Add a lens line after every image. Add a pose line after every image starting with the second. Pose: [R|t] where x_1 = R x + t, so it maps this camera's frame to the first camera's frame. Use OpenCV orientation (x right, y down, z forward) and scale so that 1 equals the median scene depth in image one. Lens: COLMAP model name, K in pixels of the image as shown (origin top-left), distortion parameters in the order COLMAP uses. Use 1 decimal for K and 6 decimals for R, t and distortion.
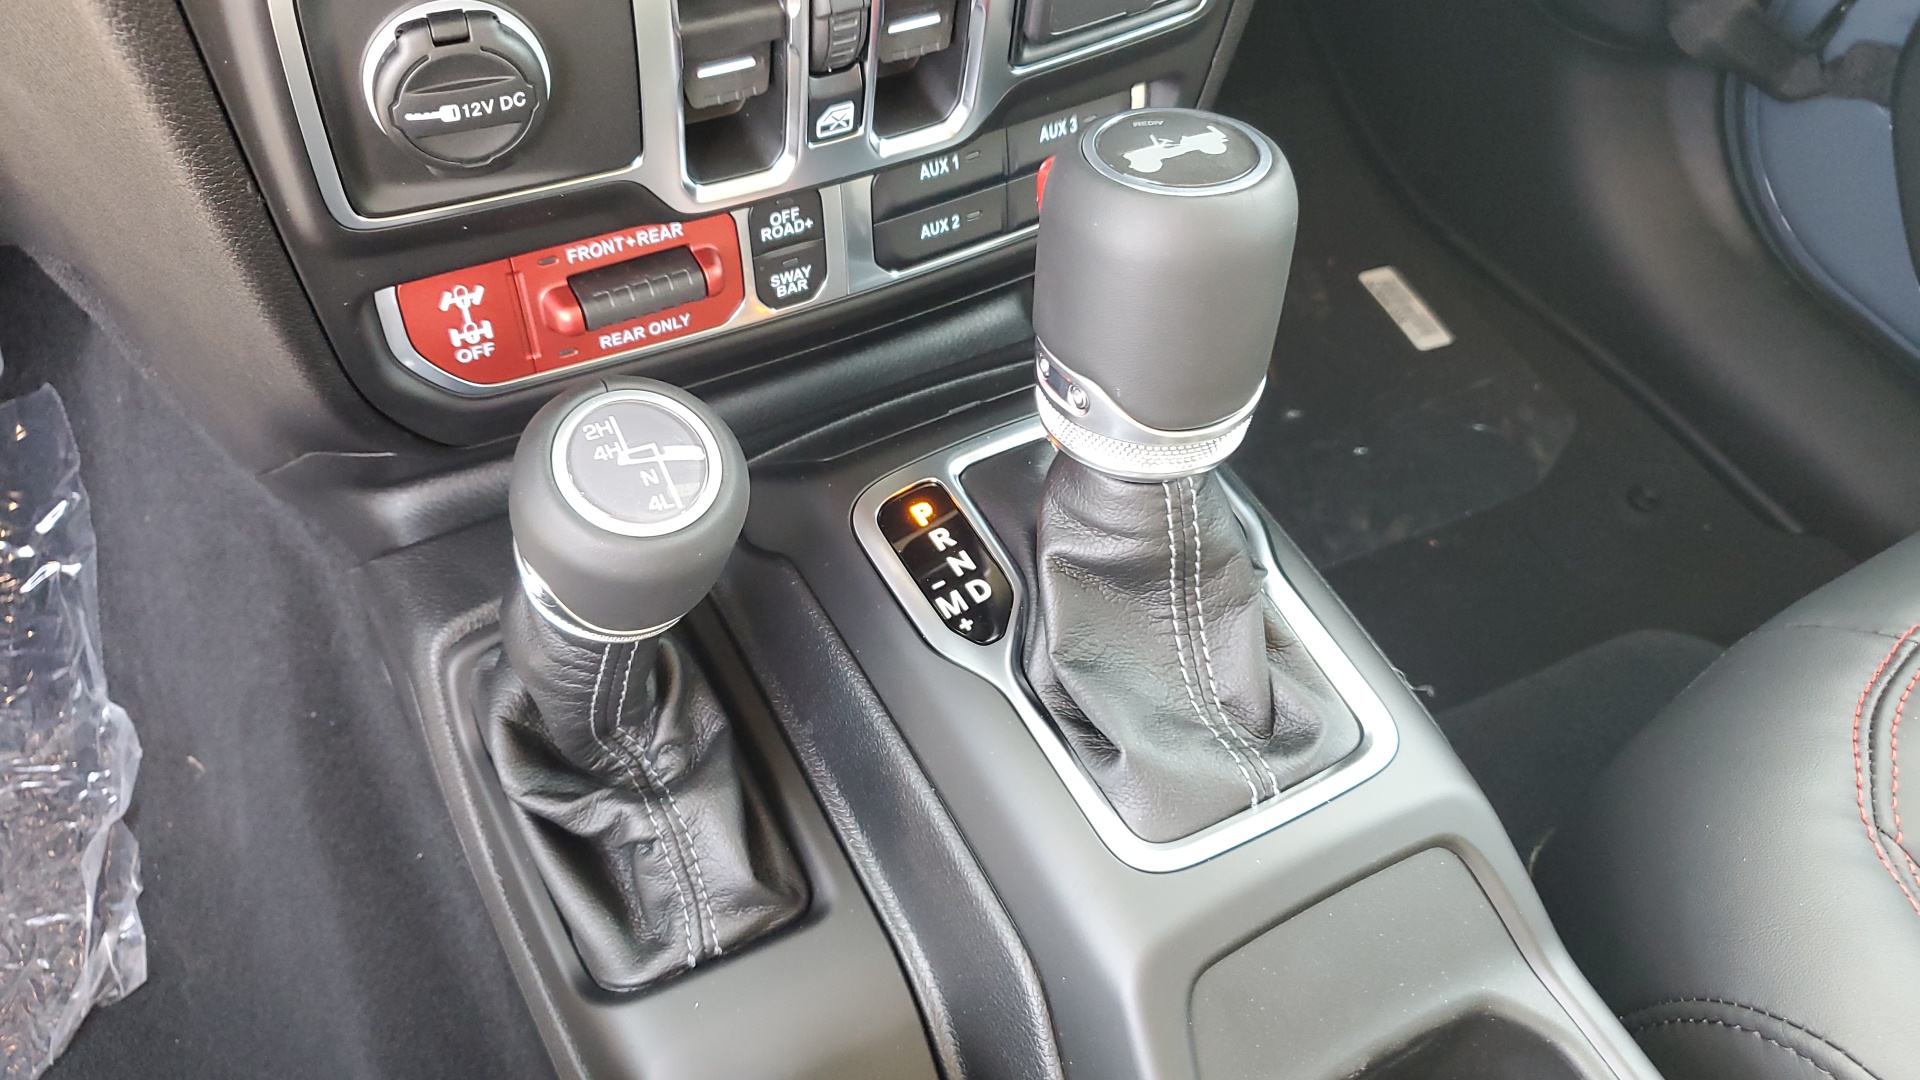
lens RADIAL K [[1533.7, 0, 954.8], [0, 1533.7, 551.1], [0, 0, 1]] dist [0.037652, -0.053200]
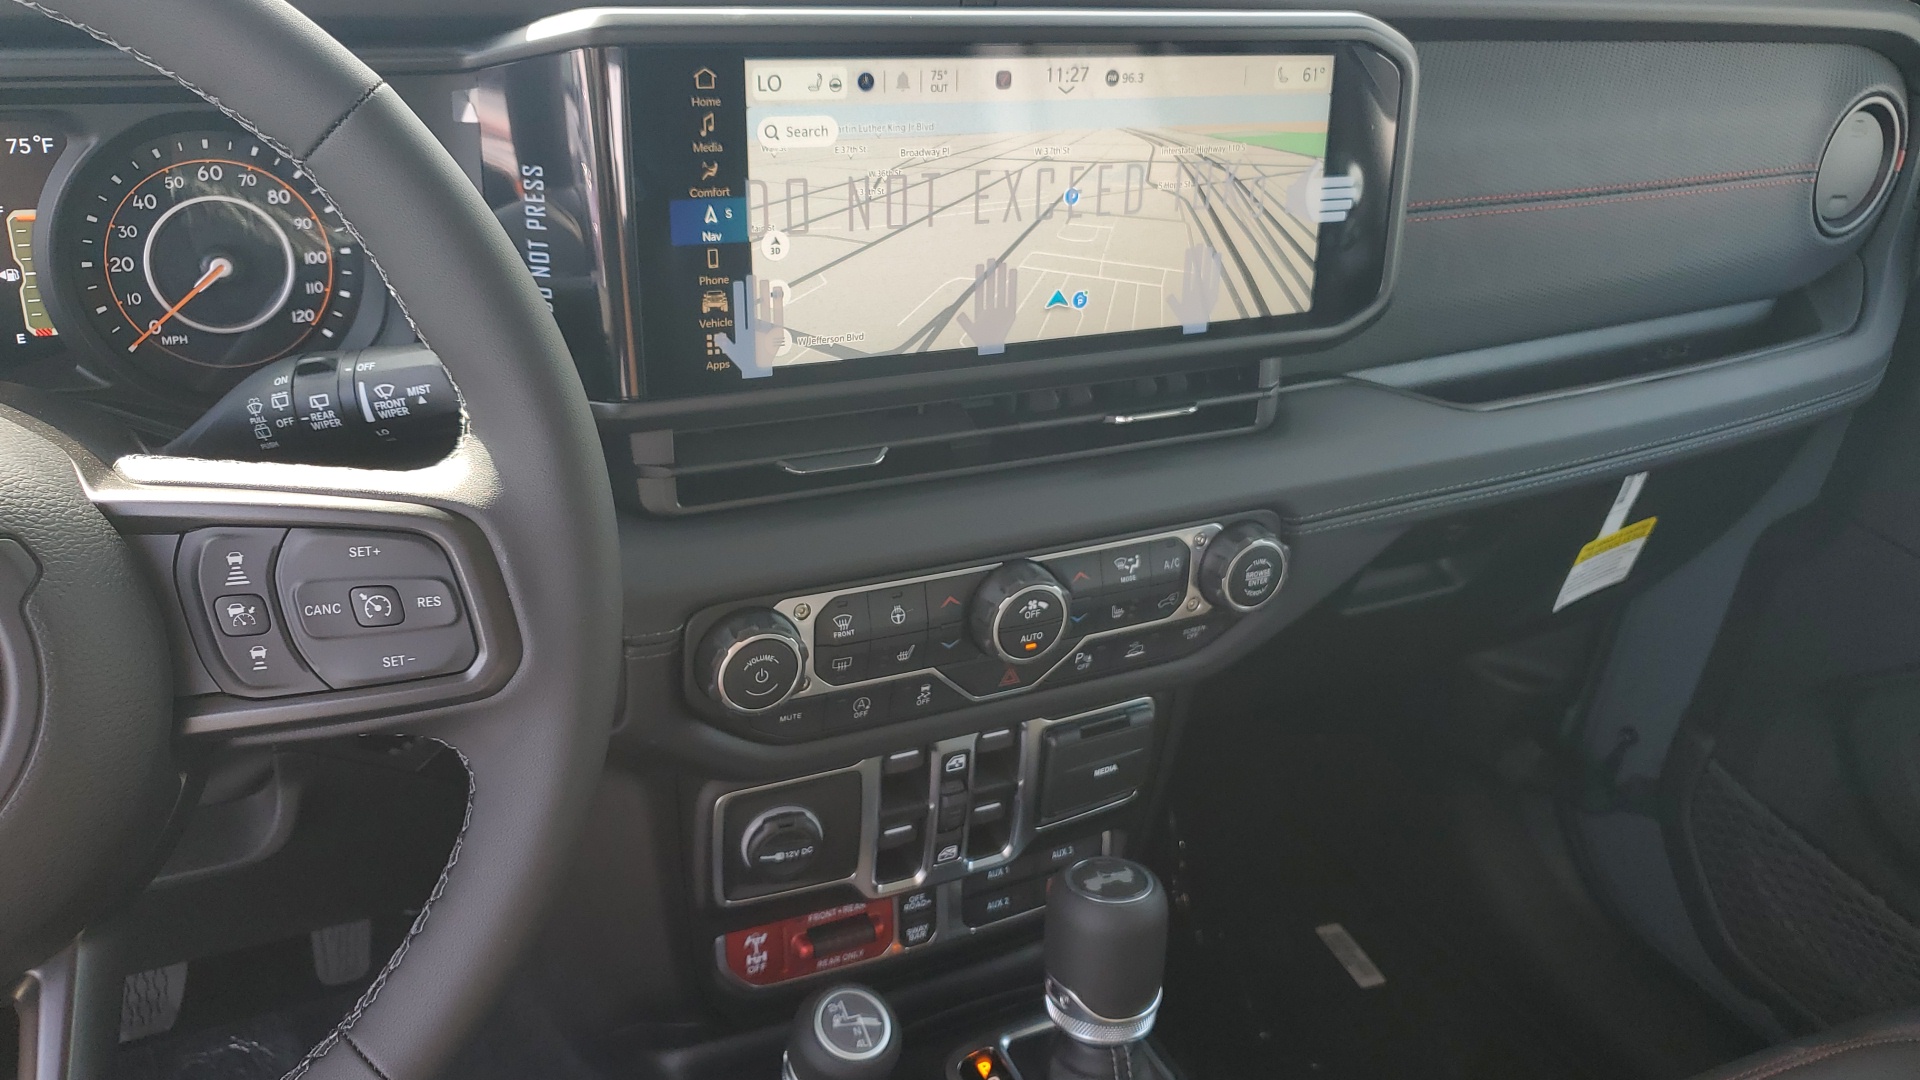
lens RADIAL K [[1533.7, 0, 960.0], [0, 1533.7, 531.4], [0, 0, 1]] dist [0.037652, -0.053200]
pose [[0.999212, 0.016860, -0.035941, 0.003675], [-0.029922, 0.914826, -0.402737, 0.140638], [0.026090, 0.403495, 0.914610, -0.988197]]
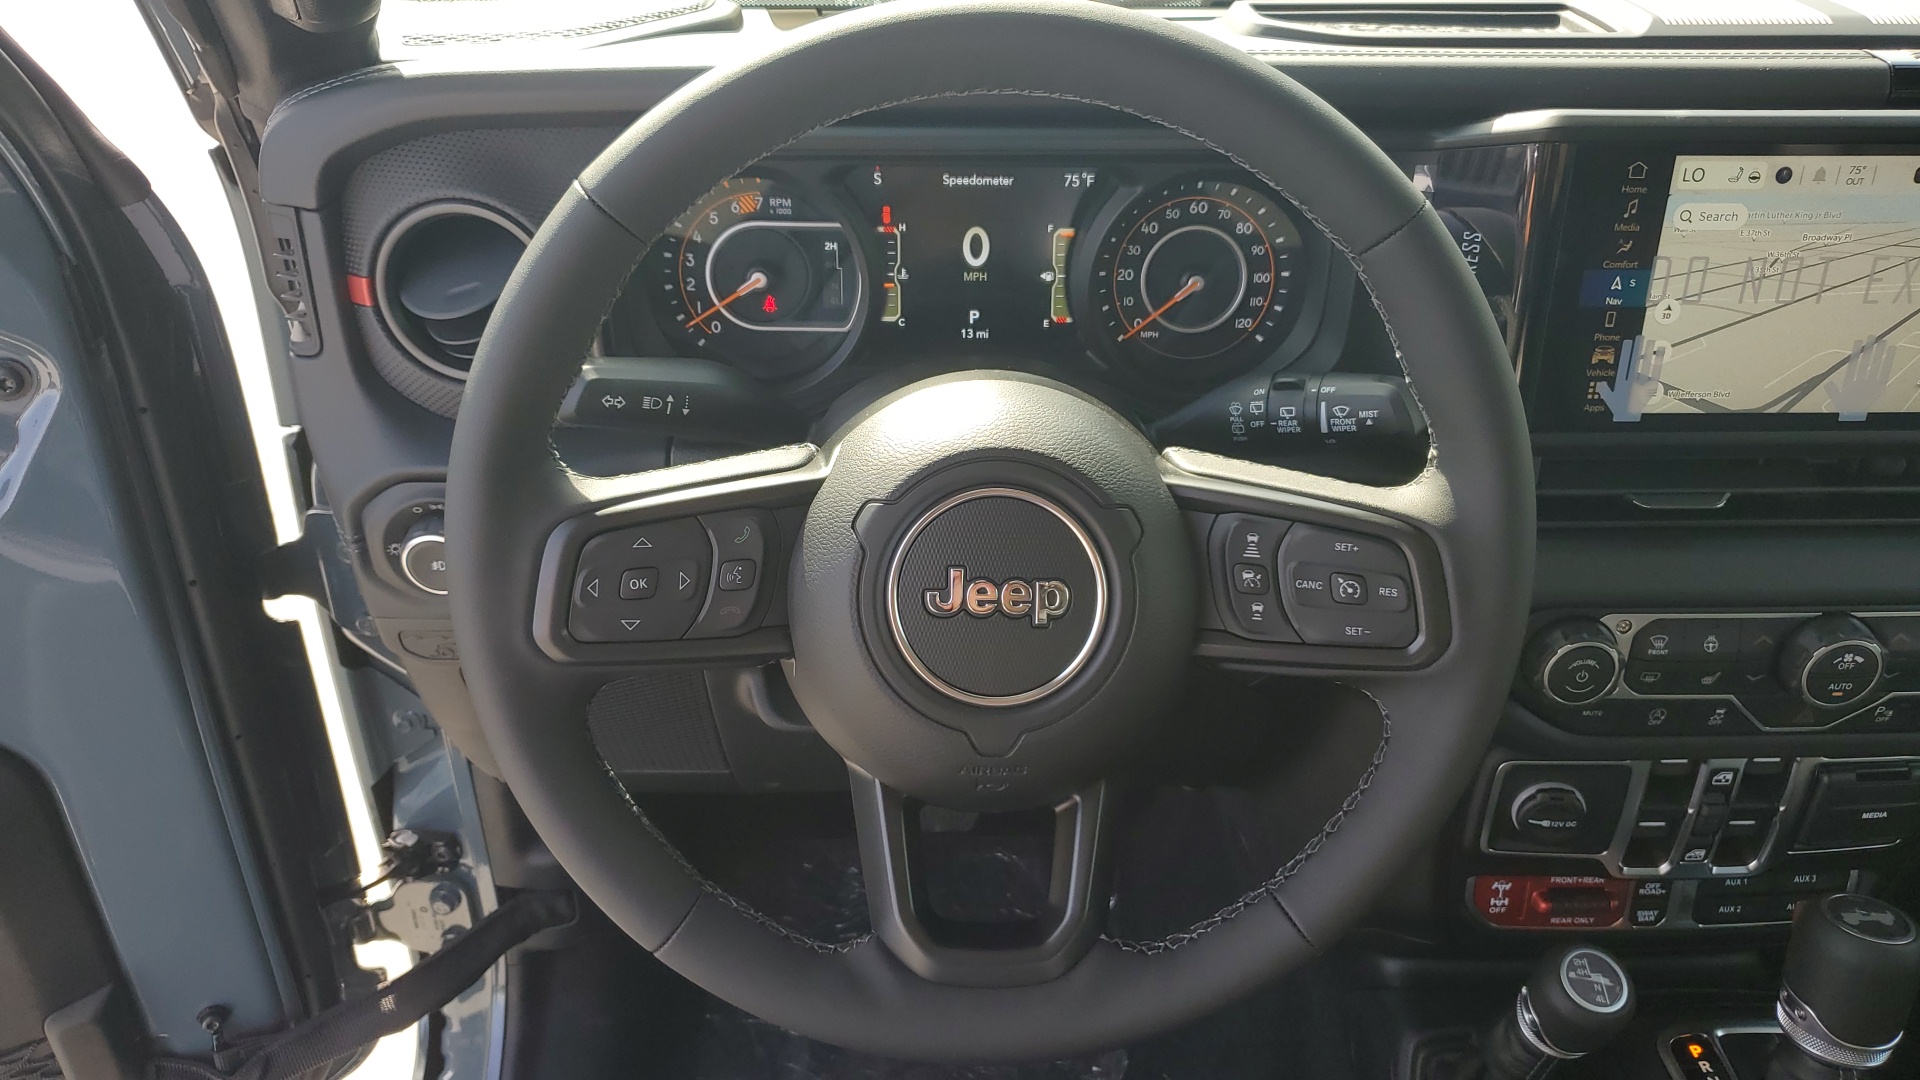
lens RADIAL K [[1533.7, 0, 966.4], [0, 1533.7, 539.0], [0, 0, 1]] dist [0.037652, -0.053200]
pose [[0.895076, 0.182505, -0.406854, -0.191150], [-0.310362, 0.910112, -0.274539, 0.233760], [0.320177, 0.372006, 0.871262, -1.393459]]
